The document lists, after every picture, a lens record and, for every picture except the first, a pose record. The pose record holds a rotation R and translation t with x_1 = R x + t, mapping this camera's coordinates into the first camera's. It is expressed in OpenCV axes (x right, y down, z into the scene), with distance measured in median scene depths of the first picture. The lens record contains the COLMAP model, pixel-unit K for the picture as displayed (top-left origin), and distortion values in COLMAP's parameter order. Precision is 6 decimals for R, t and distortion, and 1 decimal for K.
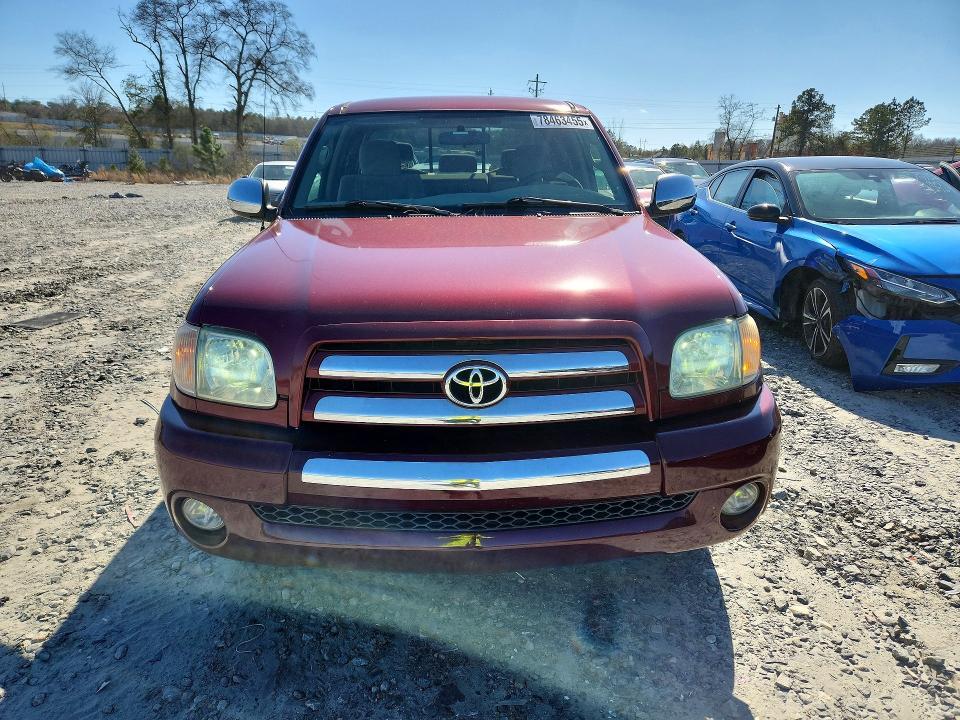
lens RADIAL K [[754.0, 0, 480.0], [0, 754.0, 360.0], [0, 0, 1]] dist [0.026885, -0.003724]
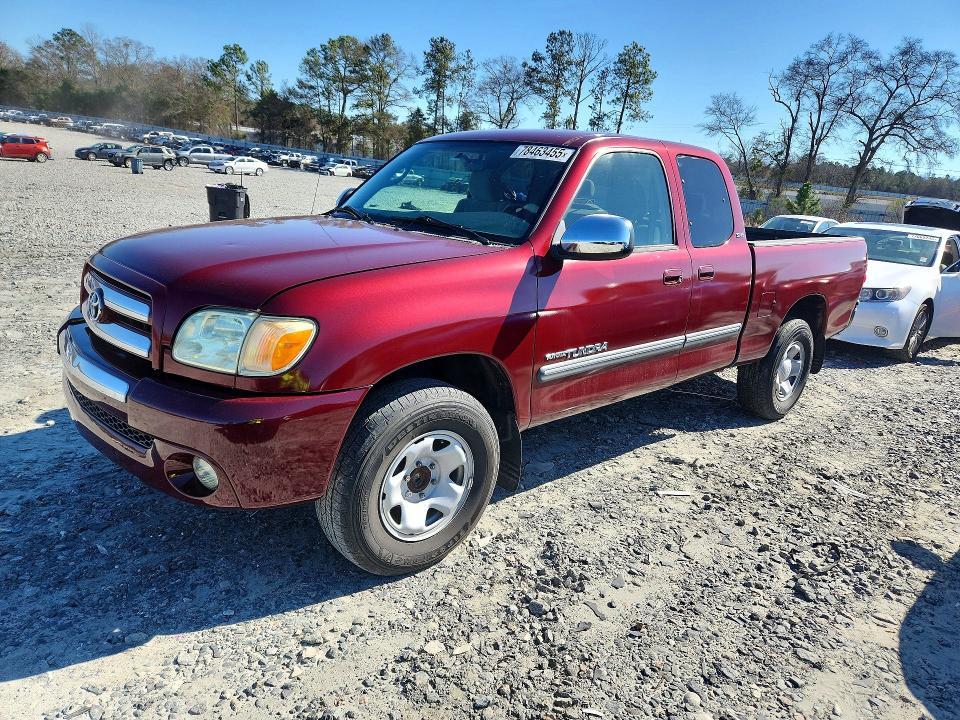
lens RADIAL K [[754.0, 0, 480.0], [0, 754.0, 360.0], [0, 0, 1]] dist [0.026885, -0.003724]
pose [[0.559563, 0.237784, -0.793944, 0.233626], [-0.297776, 0.951673, 0.075155, -0.028620], [0.773446, 0.194363, 0.603327, 0.103925]]
